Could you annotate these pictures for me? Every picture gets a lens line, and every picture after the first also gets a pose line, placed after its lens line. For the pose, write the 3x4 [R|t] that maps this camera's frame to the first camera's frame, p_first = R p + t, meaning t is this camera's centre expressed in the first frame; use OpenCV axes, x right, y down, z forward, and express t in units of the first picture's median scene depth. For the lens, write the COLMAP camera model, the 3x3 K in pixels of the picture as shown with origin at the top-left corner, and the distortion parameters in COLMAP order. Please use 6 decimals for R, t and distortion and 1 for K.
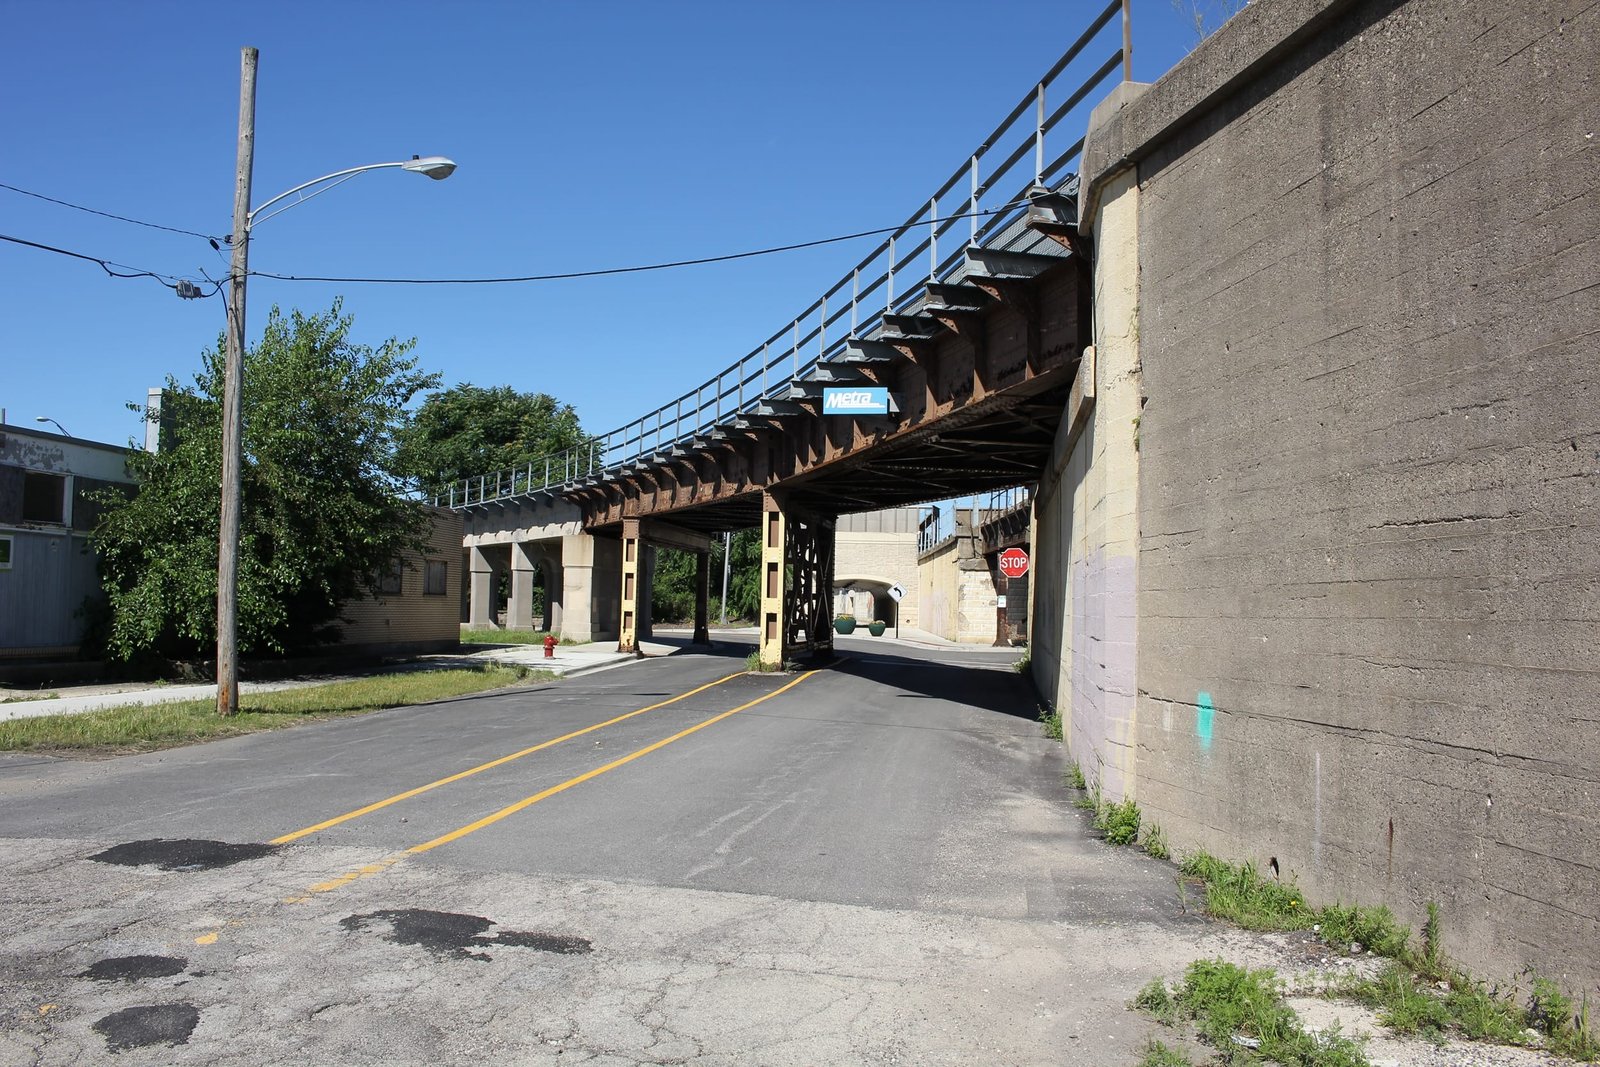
lens RADIAL K [[1348.7, 0, 800.0], [0, 1348.7, 533.5], [0, 0, 1]] dist [-0.156564, 0.137838]
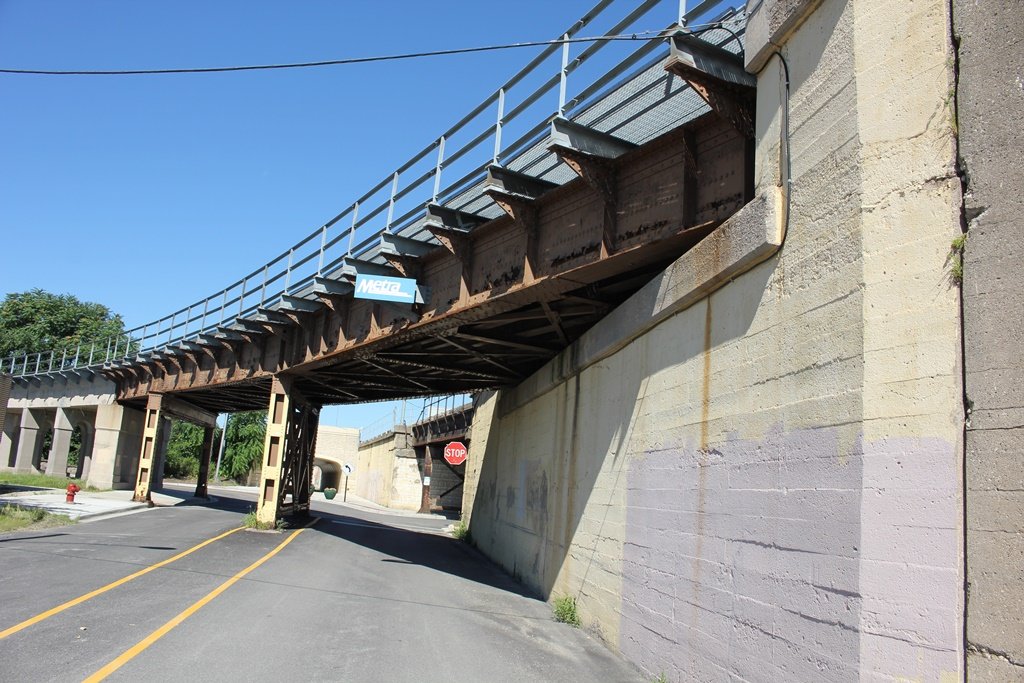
lens RADIAL K [[863.1, 0, 512.0], [0, 863.1, 341.5], [0, 0, 1]] dist [-0.156564, 0.137838]
pose [[0.959168, 0.104662, 0.262761, -0.019405], [-0.075635, 0.990096, -0.118278, 0.008776], [-0.272537, 0.093575, 0.957584, 0.161878]]
